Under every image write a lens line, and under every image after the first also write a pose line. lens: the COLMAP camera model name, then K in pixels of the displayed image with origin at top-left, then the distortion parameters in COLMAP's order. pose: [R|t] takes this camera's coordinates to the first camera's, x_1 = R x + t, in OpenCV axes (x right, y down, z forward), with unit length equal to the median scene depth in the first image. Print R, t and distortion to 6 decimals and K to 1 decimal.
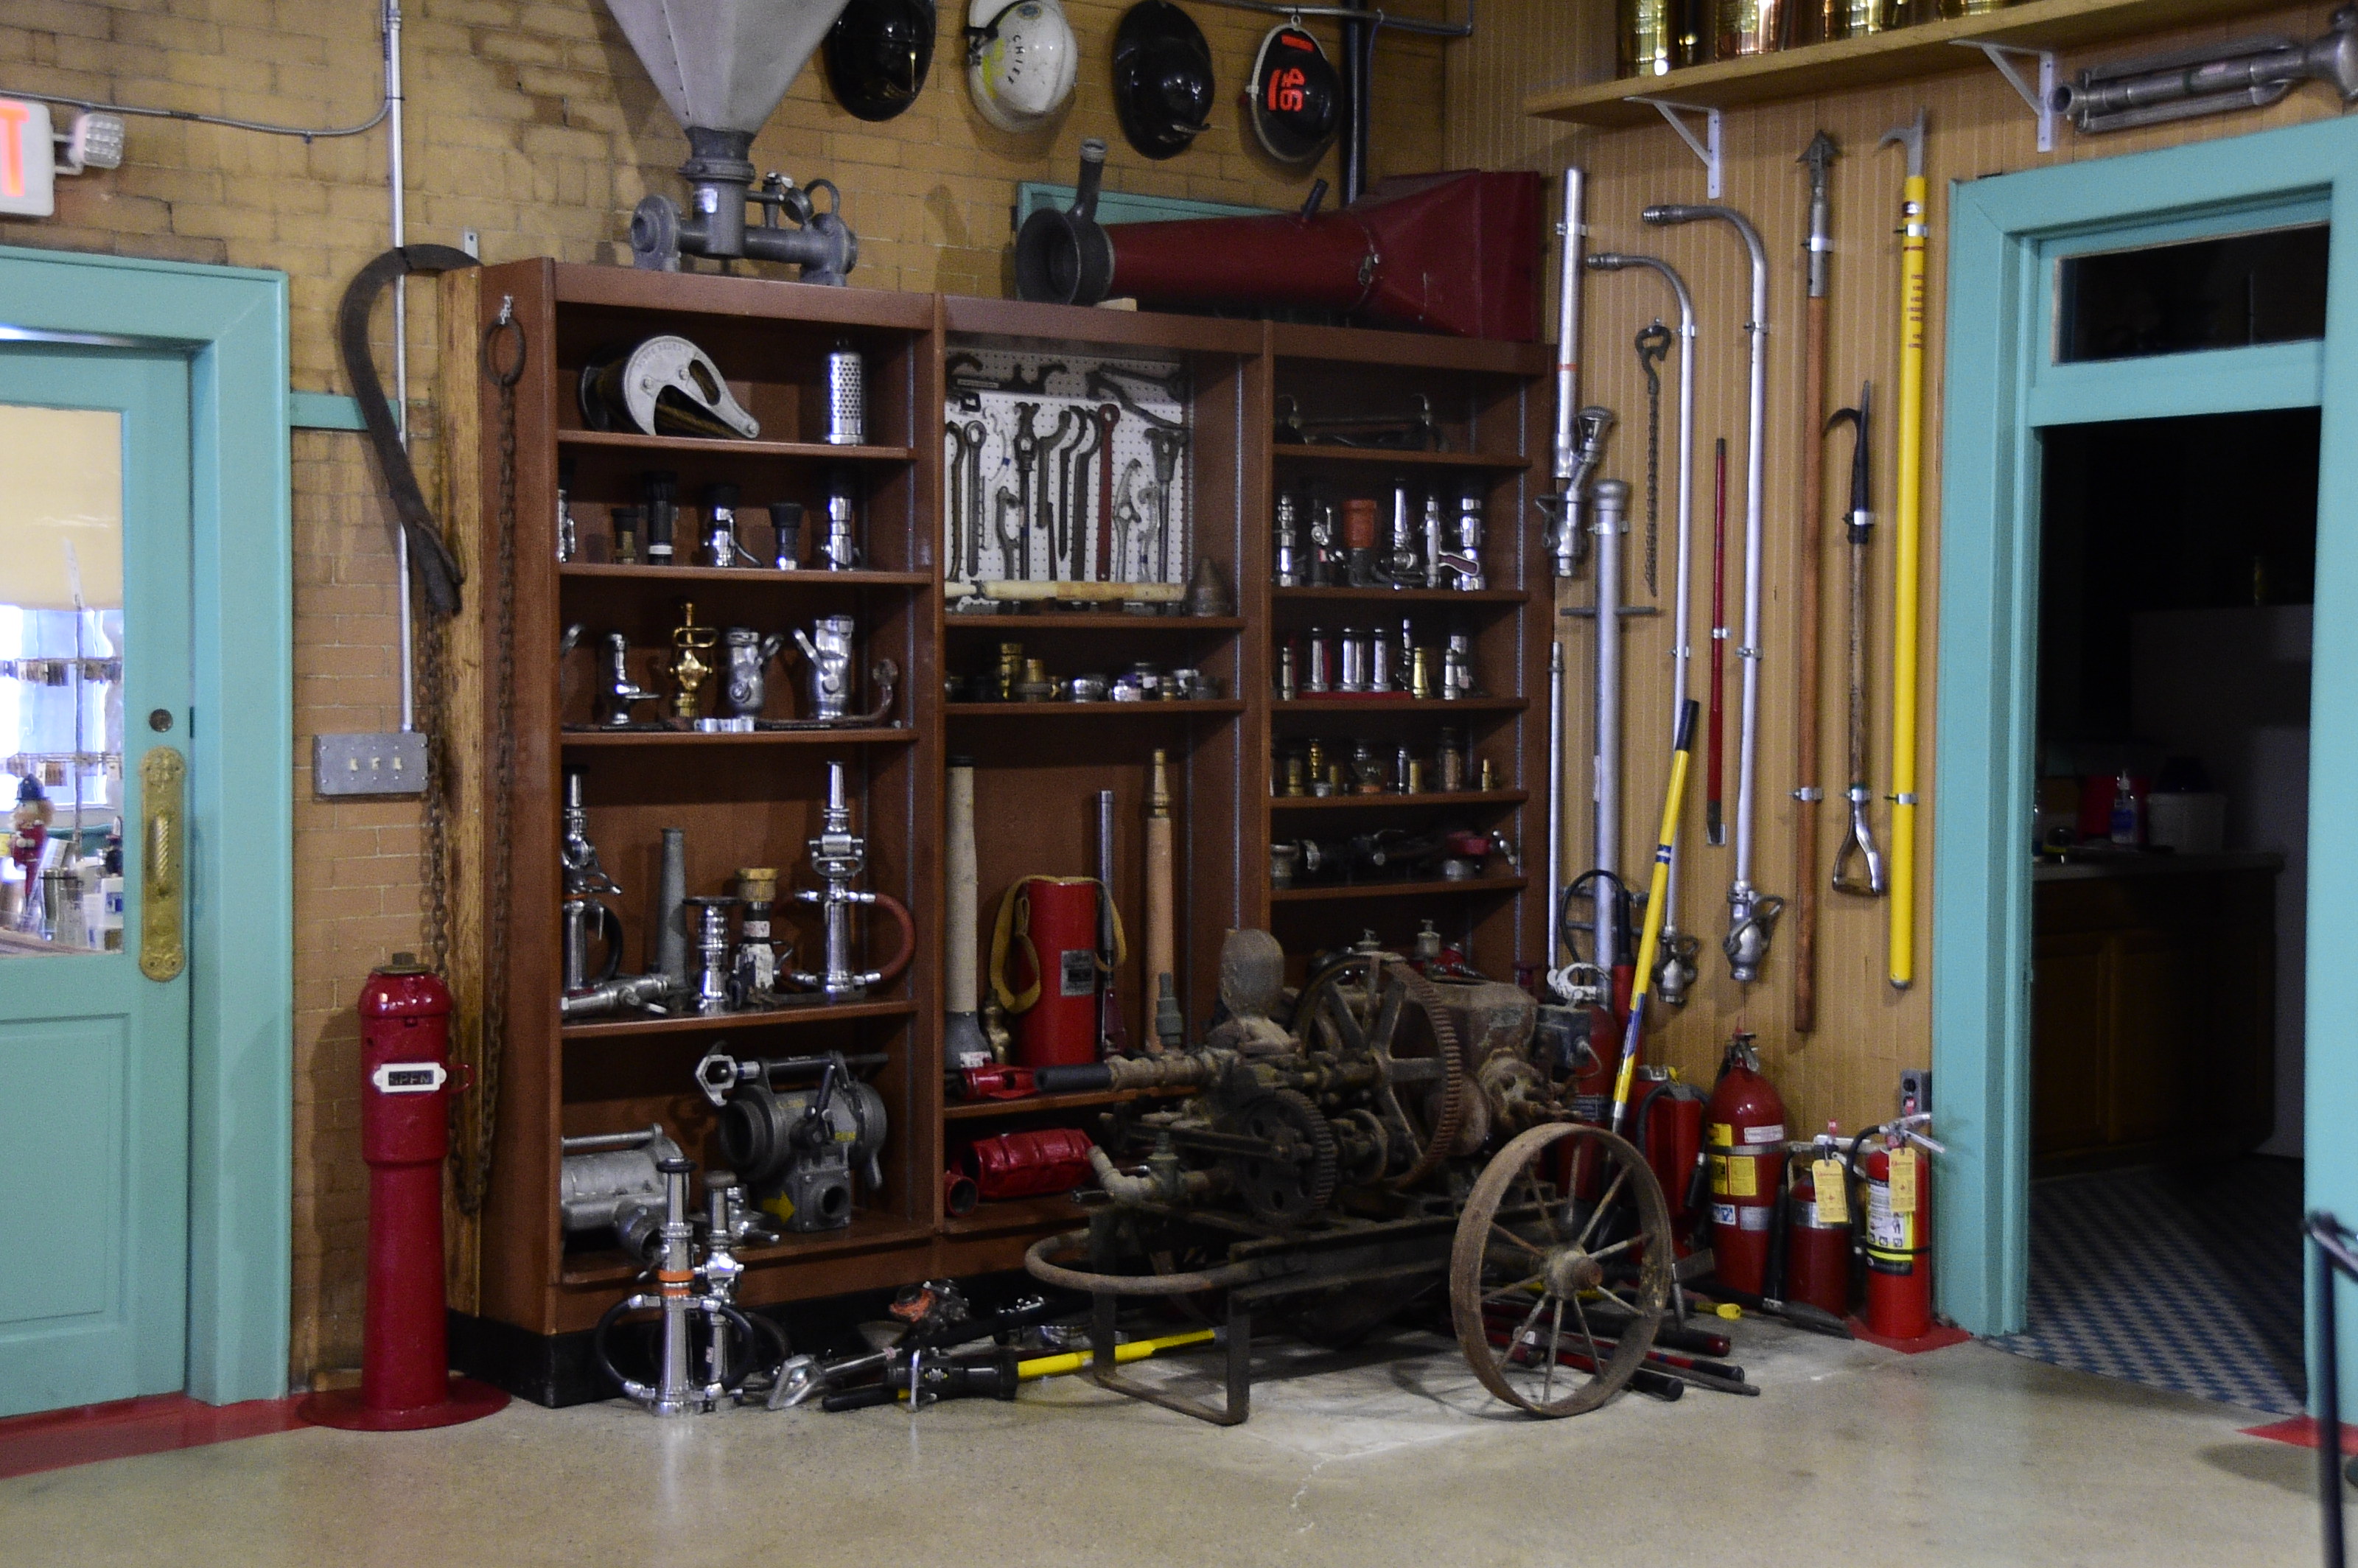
lens RADIAL K [[3279.4, 0, 1177.2], [0, 3279.4, 775.0], [0, 0, 1]] dist [0.250417, 0.000000]
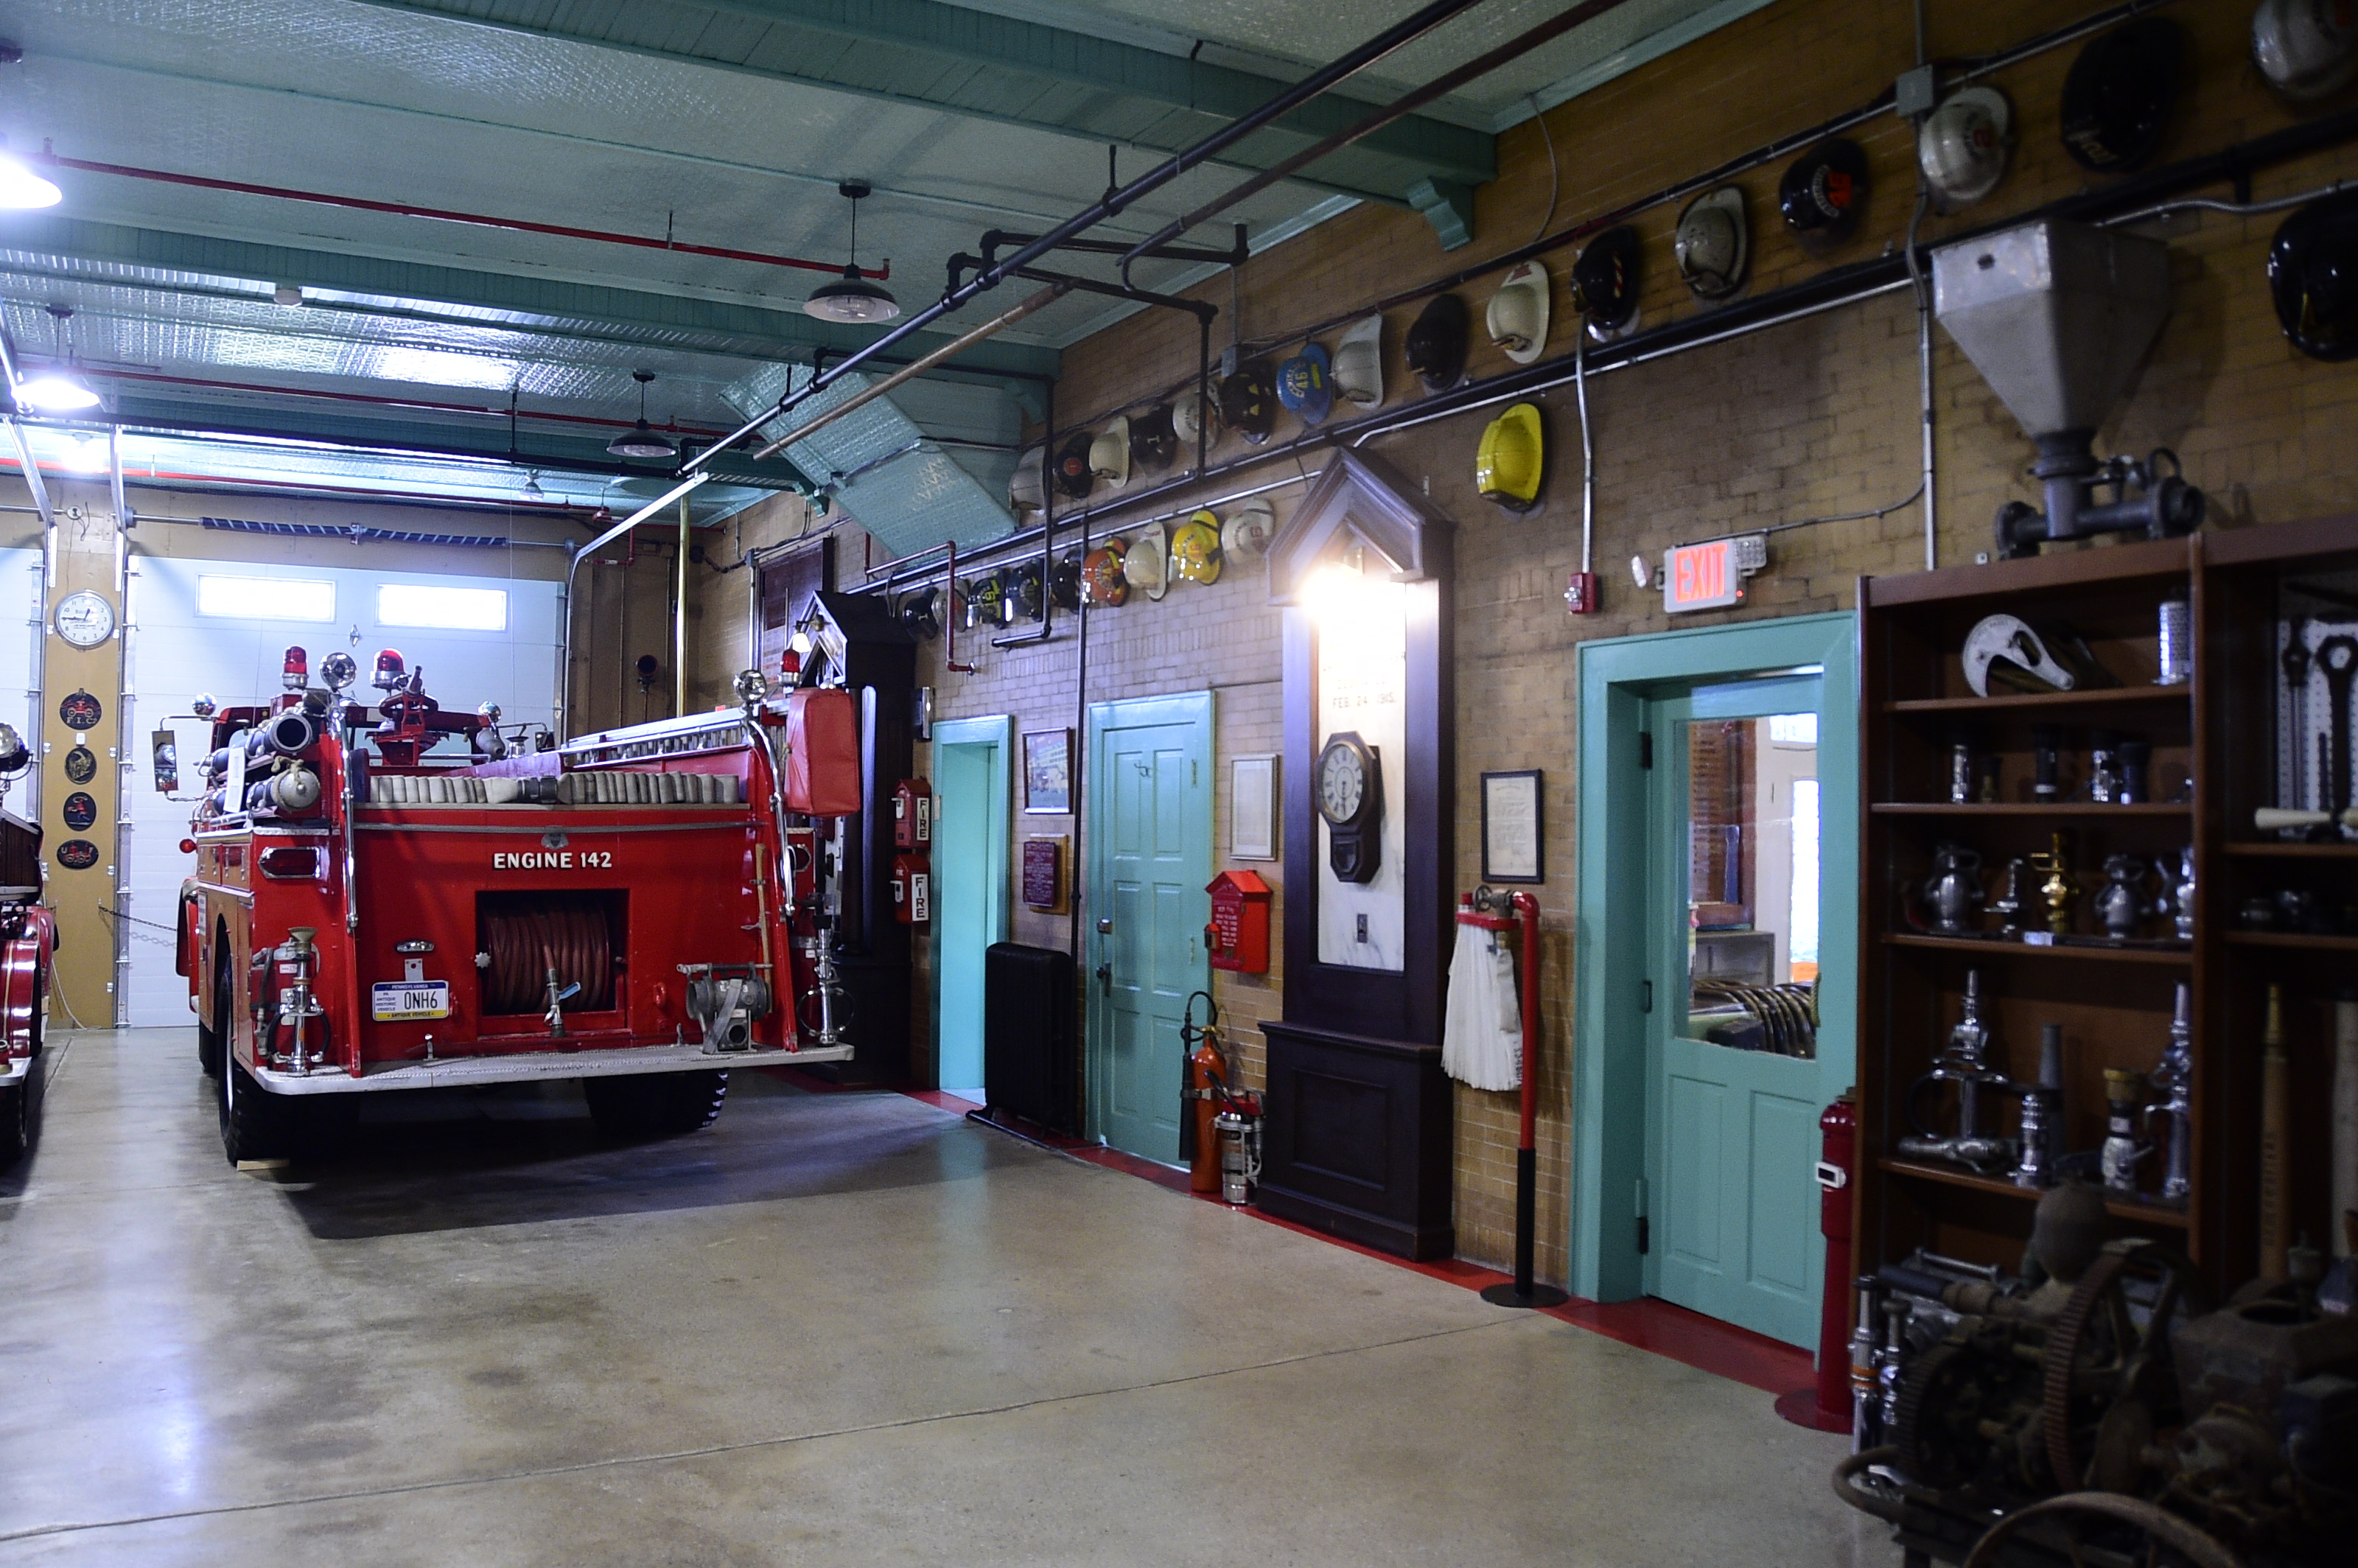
lens RADIAL K [[1868.7, 0, 1175.2], [0, 1868.7, 806.3], [0, 0, 1]] dist [0.001496, -0.002923]
pose [[-0.150408, -0.012869, -0.988540, 0.571114], [-0.056283, 0.998405, -0.004433, -0.042060], [0.987021, 0.054972, -0.150893, 0.808675]]
